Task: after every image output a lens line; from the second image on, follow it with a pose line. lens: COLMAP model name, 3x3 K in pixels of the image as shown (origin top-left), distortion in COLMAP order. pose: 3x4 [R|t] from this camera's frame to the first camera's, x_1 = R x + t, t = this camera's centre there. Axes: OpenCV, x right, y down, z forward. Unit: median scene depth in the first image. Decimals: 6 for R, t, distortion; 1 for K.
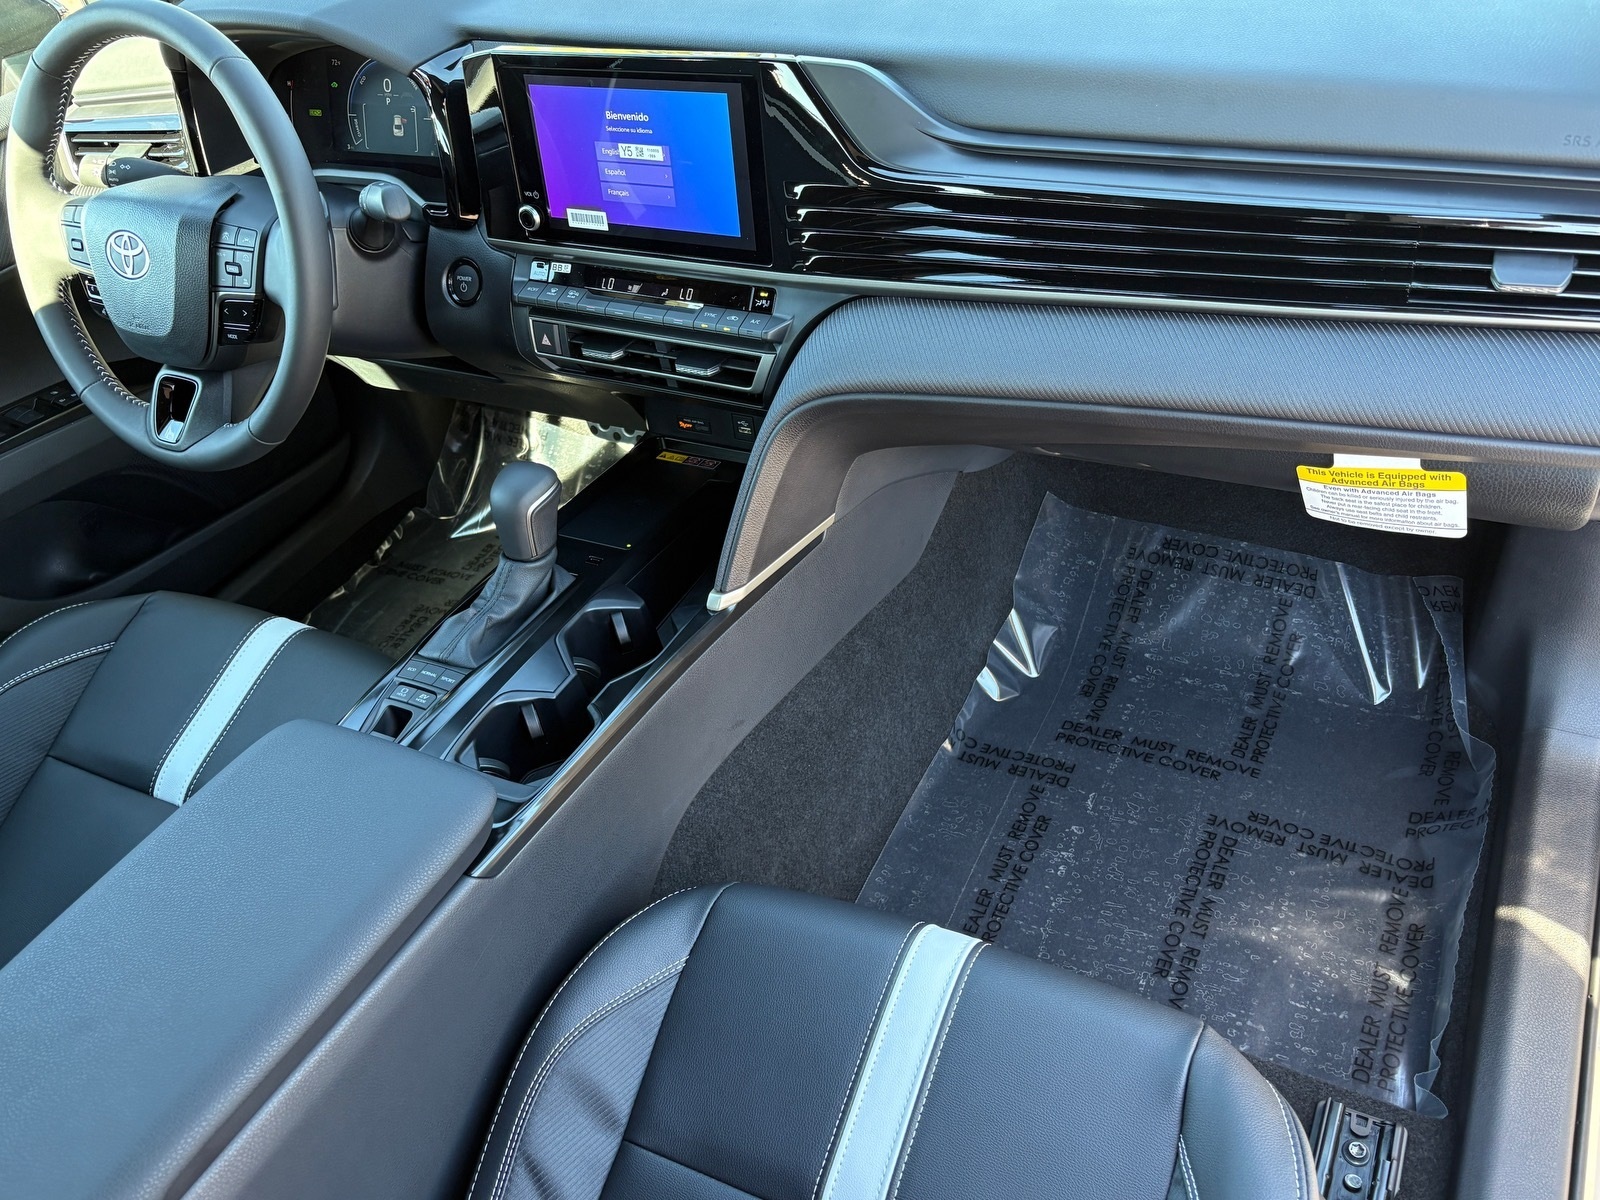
lens RADIAL K [[1296.7, 0, 799.6], [0, 1296.7, 606.6], [0, 0, 1]] dist [0.037906, -0.048432]
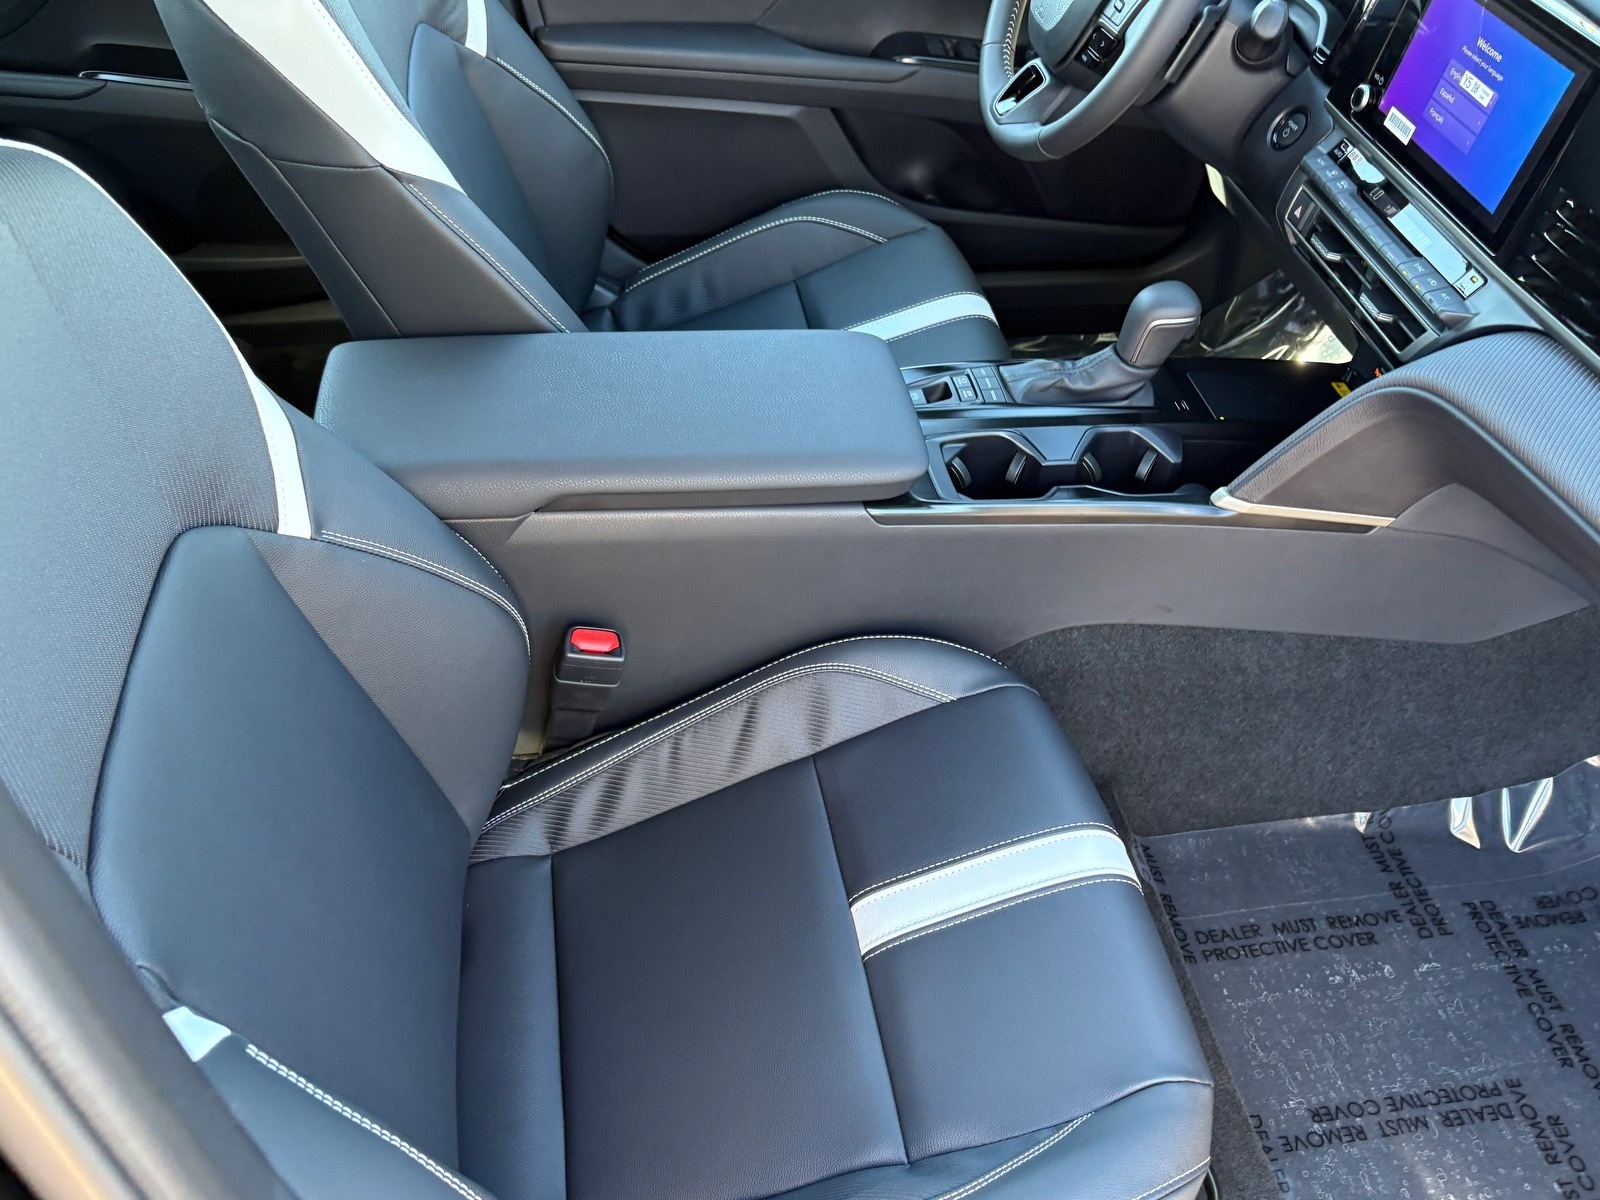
lens RADIAL K [[1296.7, 0, 799.4], [0, 1296.7, 599.5], [0, 0, 1]] dist [0.037906, -0.048432]
pose [[0.577224, 0.673888, -0.461181, 0.252910], [-0.621219, 0.728946, 0.287621, -0.031720], [0.530000, 0.120472, 0.839397, -0.036789]]
